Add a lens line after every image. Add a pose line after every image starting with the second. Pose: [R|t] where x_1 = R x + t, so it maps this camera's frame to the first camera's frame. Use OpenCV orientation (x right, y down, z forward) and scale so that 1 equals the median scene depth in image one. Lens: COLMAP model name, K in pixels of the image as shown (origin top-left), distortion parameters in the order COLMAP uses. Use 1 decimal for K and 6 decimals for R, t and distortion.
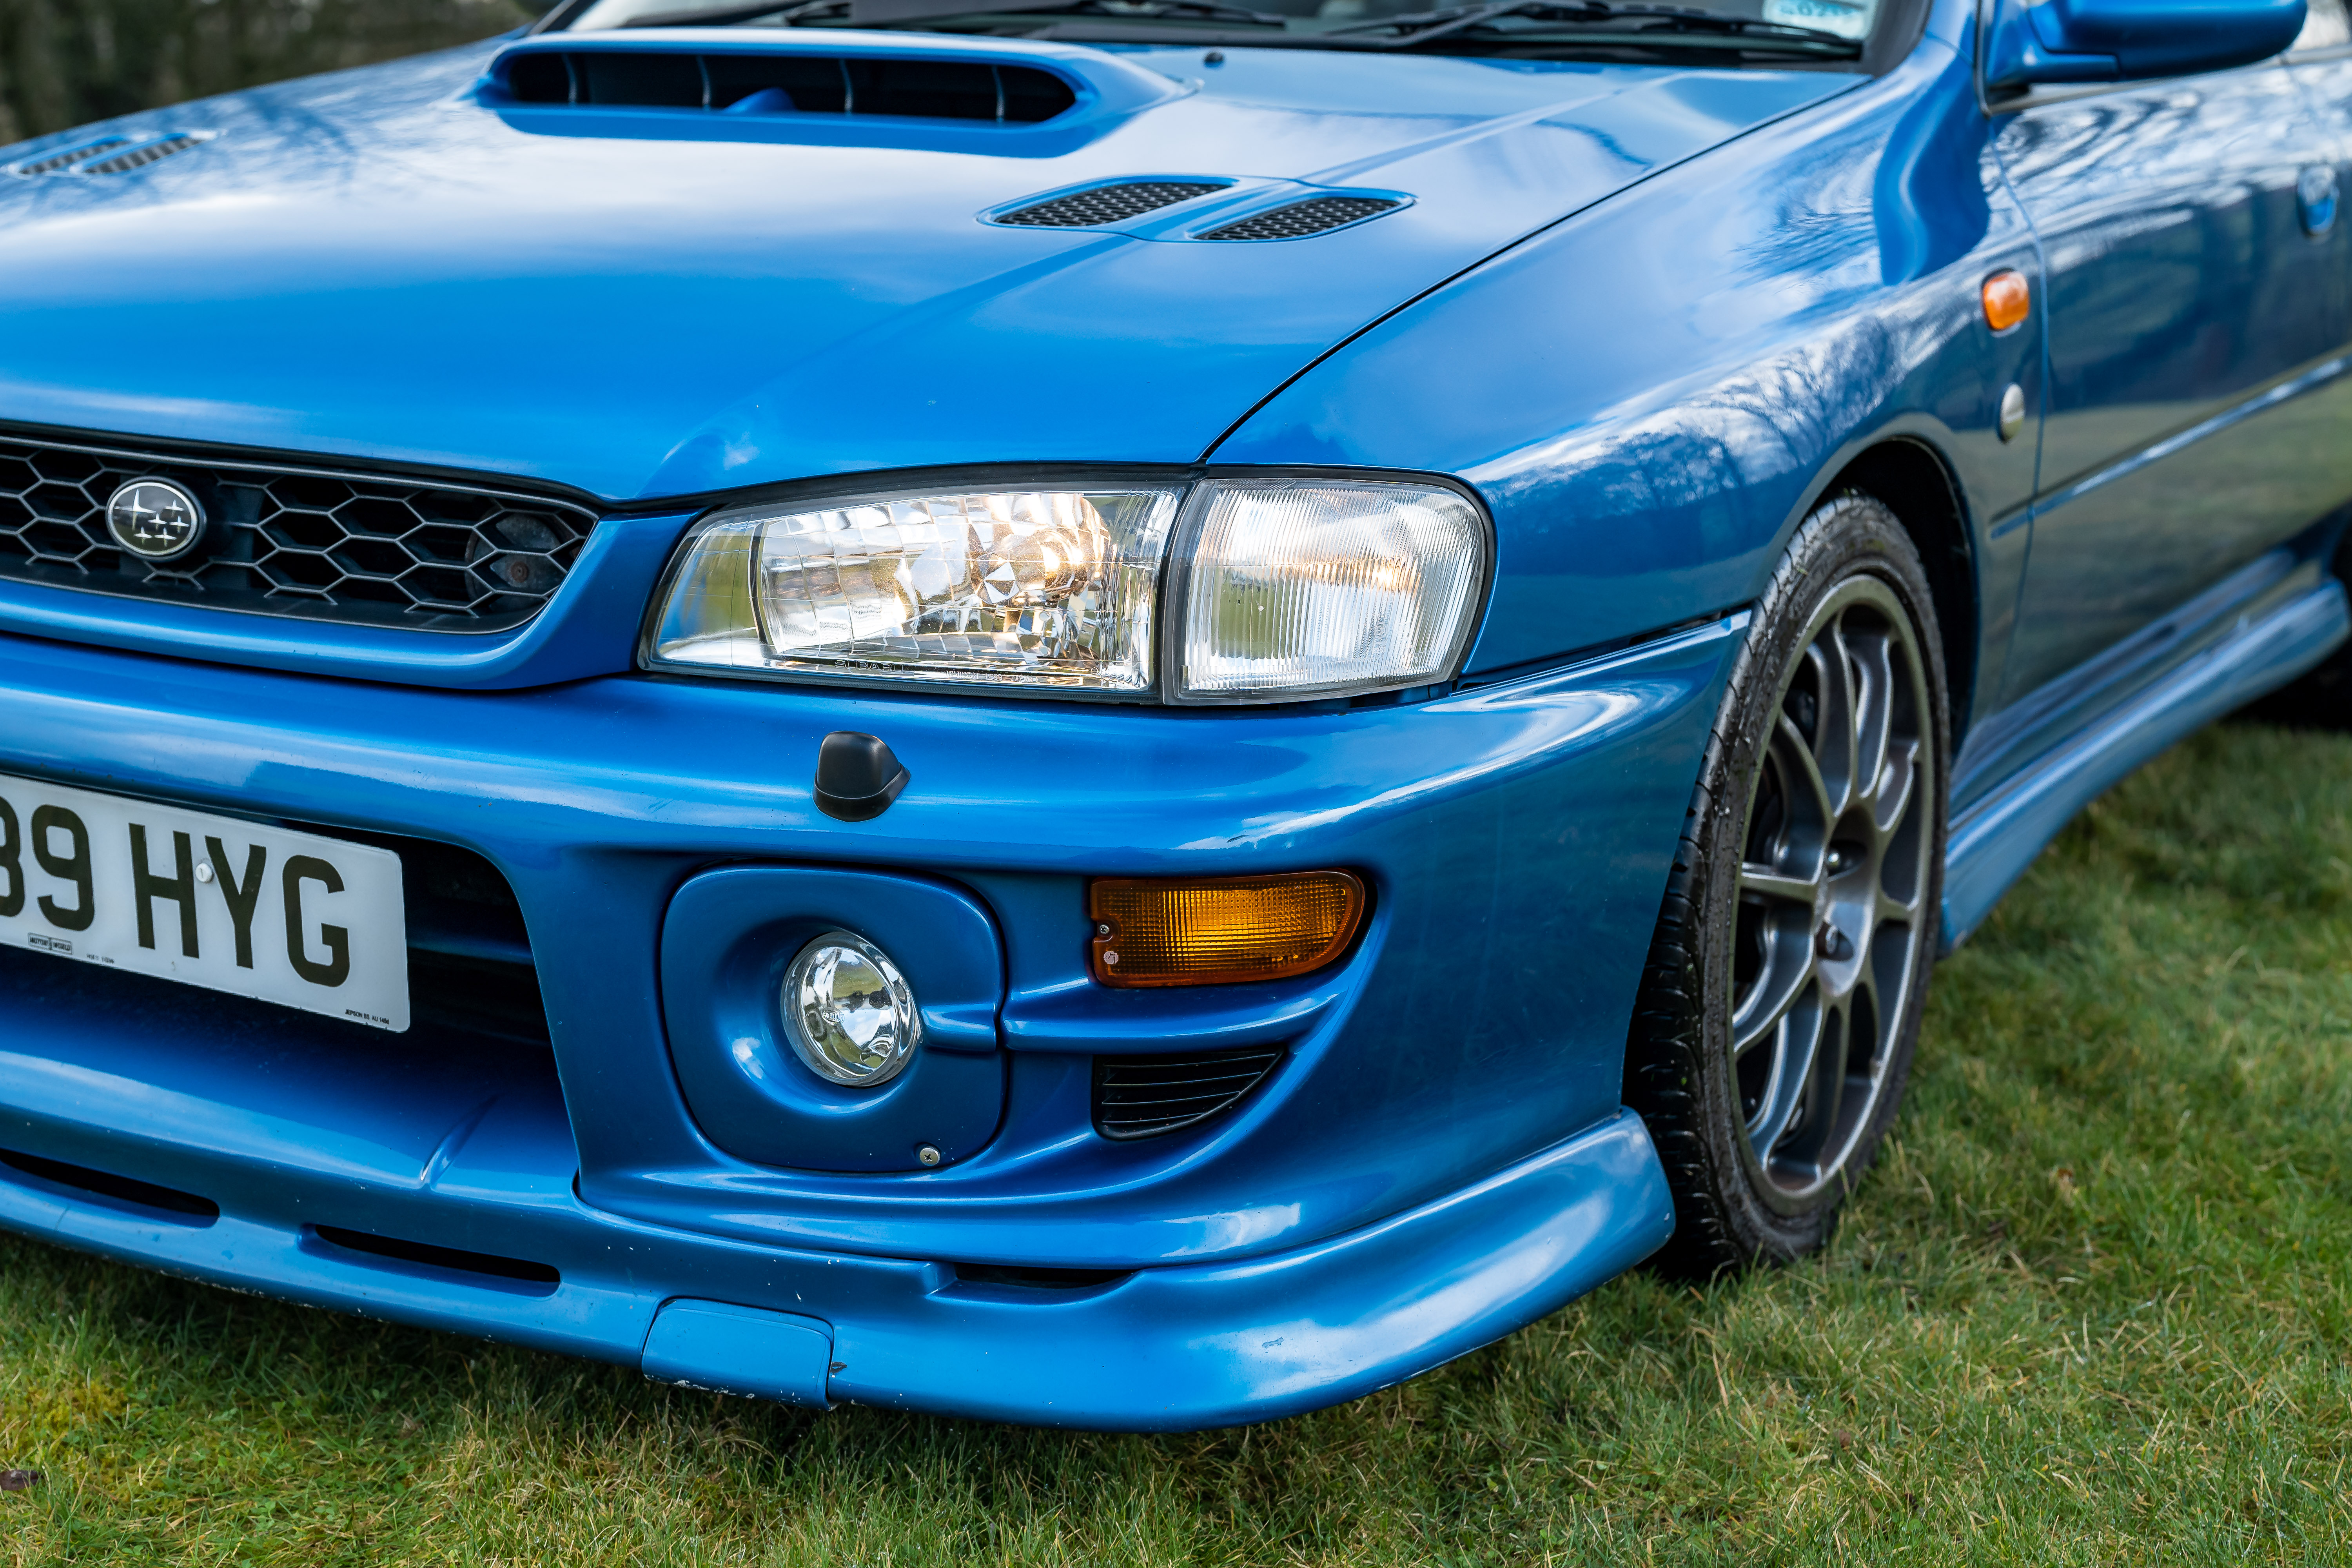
lens RADIAL K [[3237.9, 0, 1260.9], [0, 3237.9, 824.3], [0, 0, 1]] dist [0.013702, 0.000000]
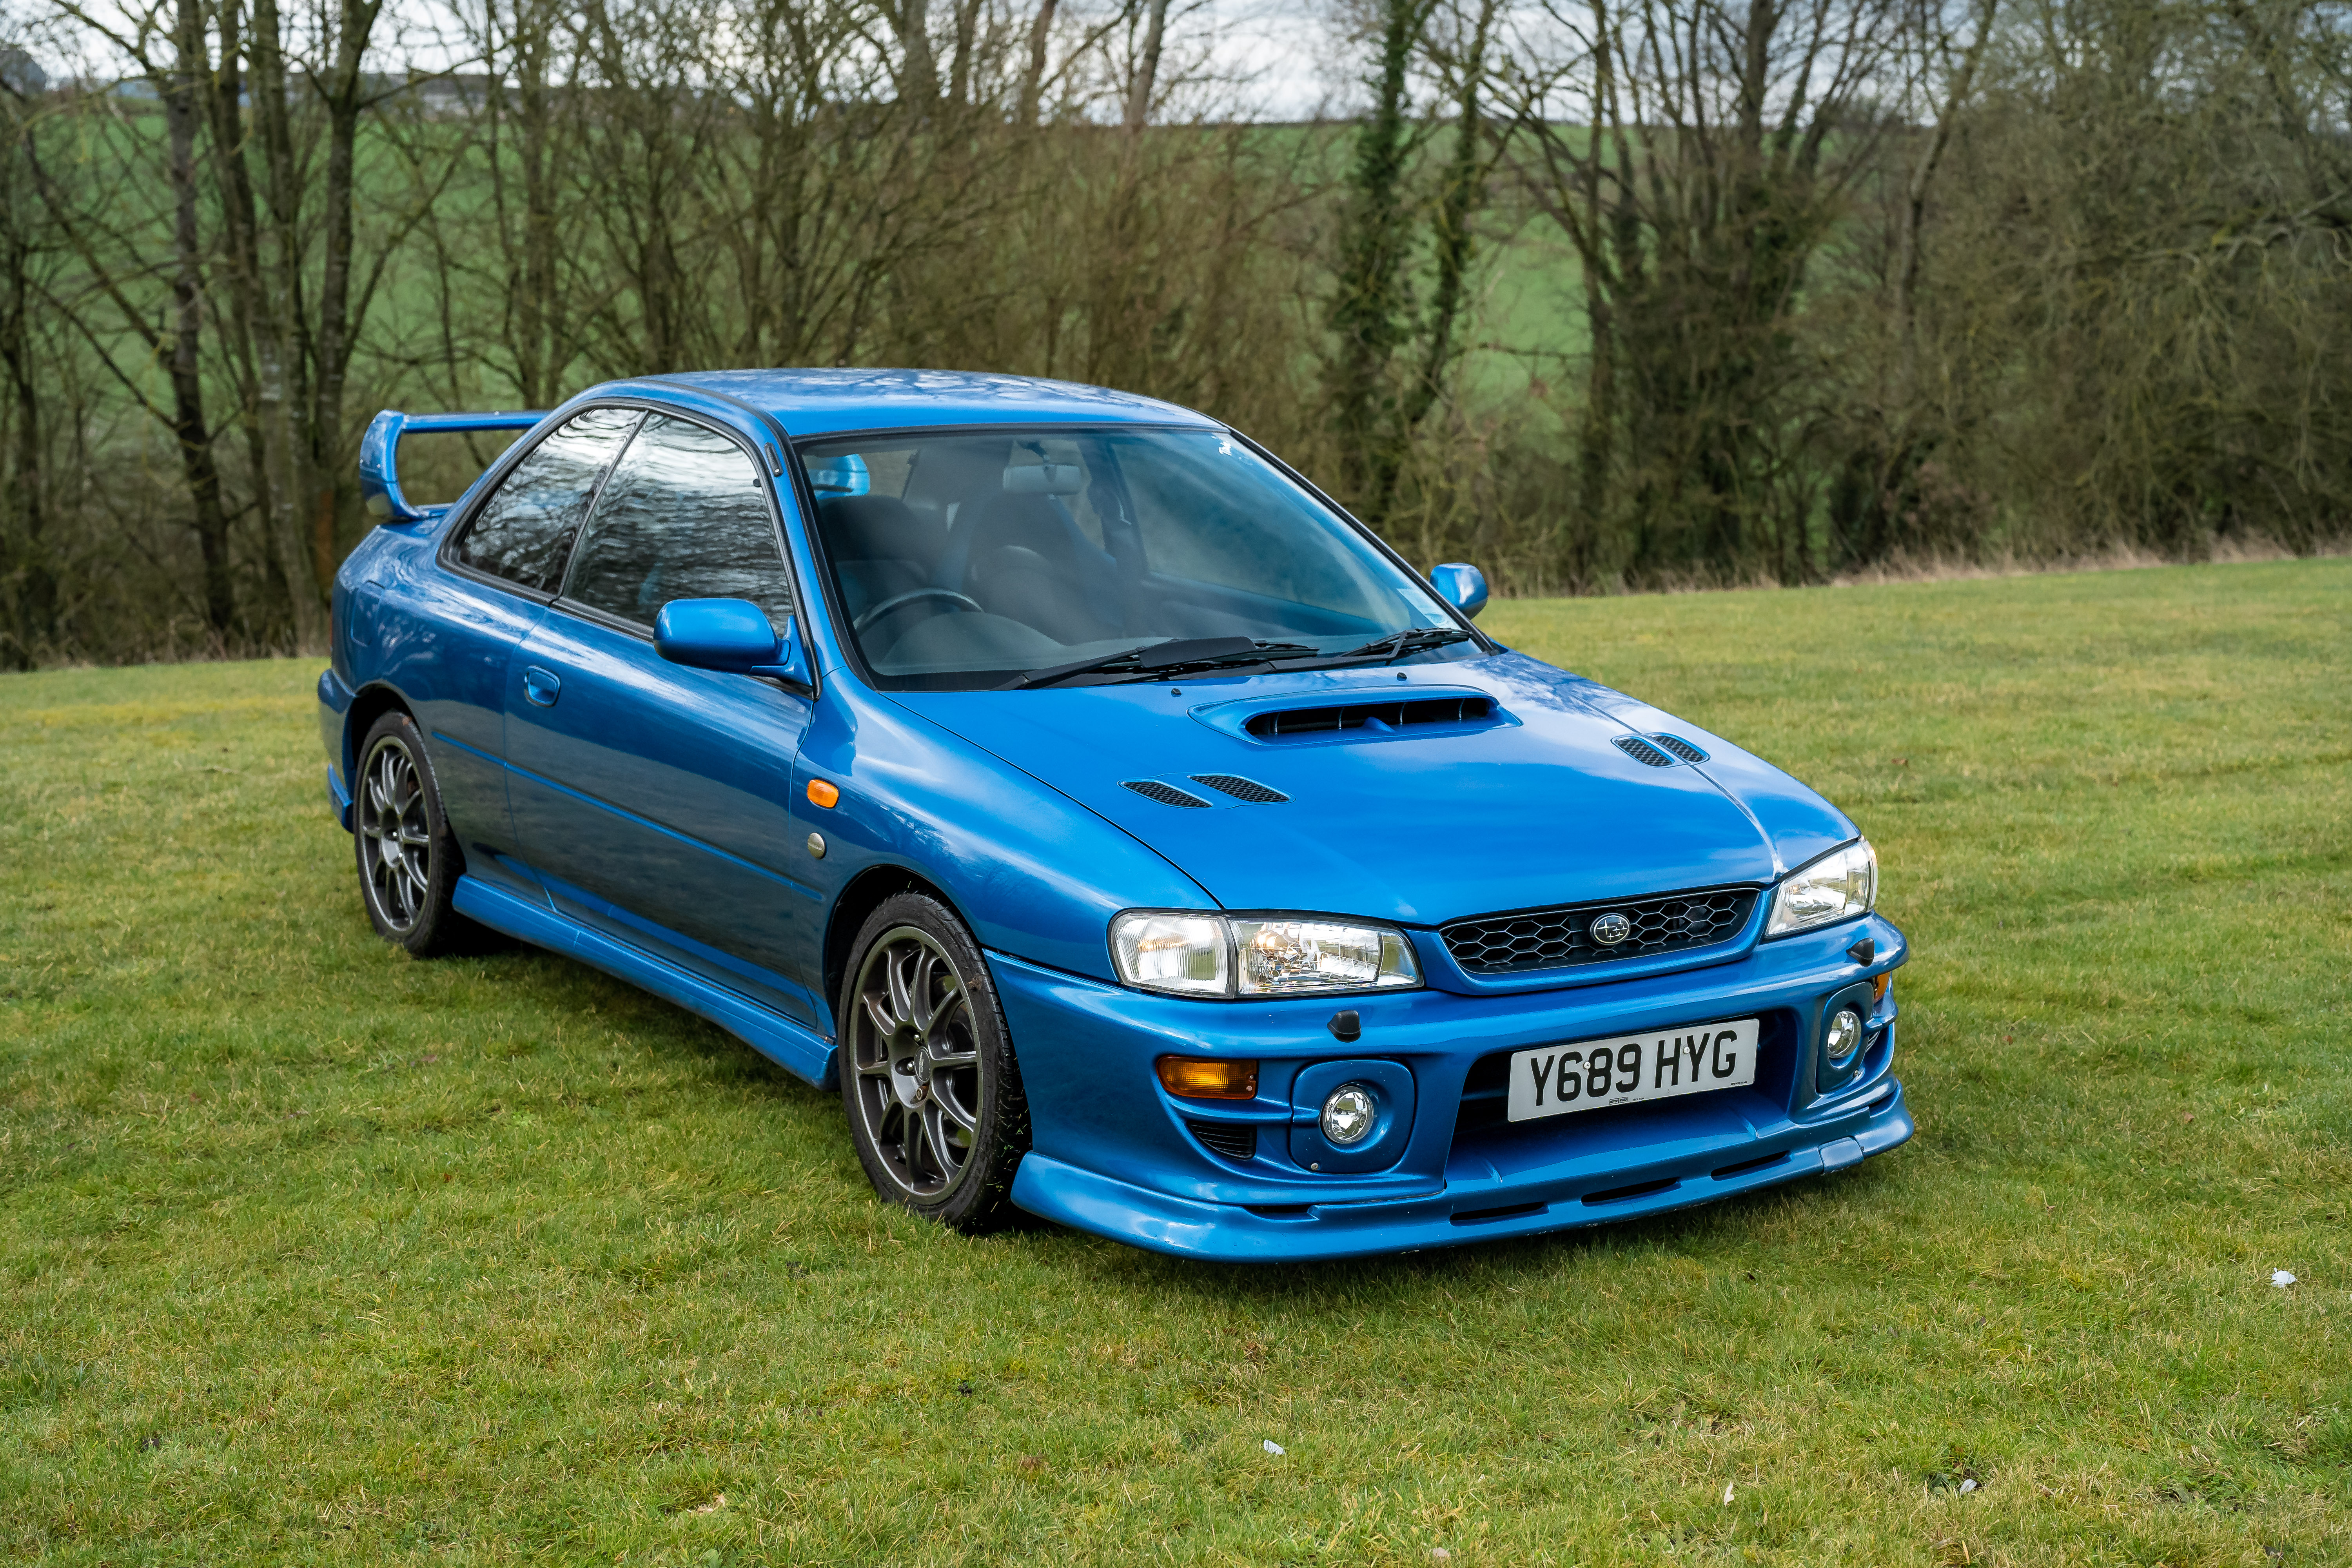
lens RADIAL K [[3237.9, 0, 1187.8], [0, 3237.9, 788.4], [0, 0, 1]] dist [0.013702, 0.000000]
pose [[0.461637, -0.152637, 0.873838, -2.815466], [0.199795, 0.977664, 0.065224, -0.452457], [-0.864276, 0.144479, 0.481822, 0.034708]]
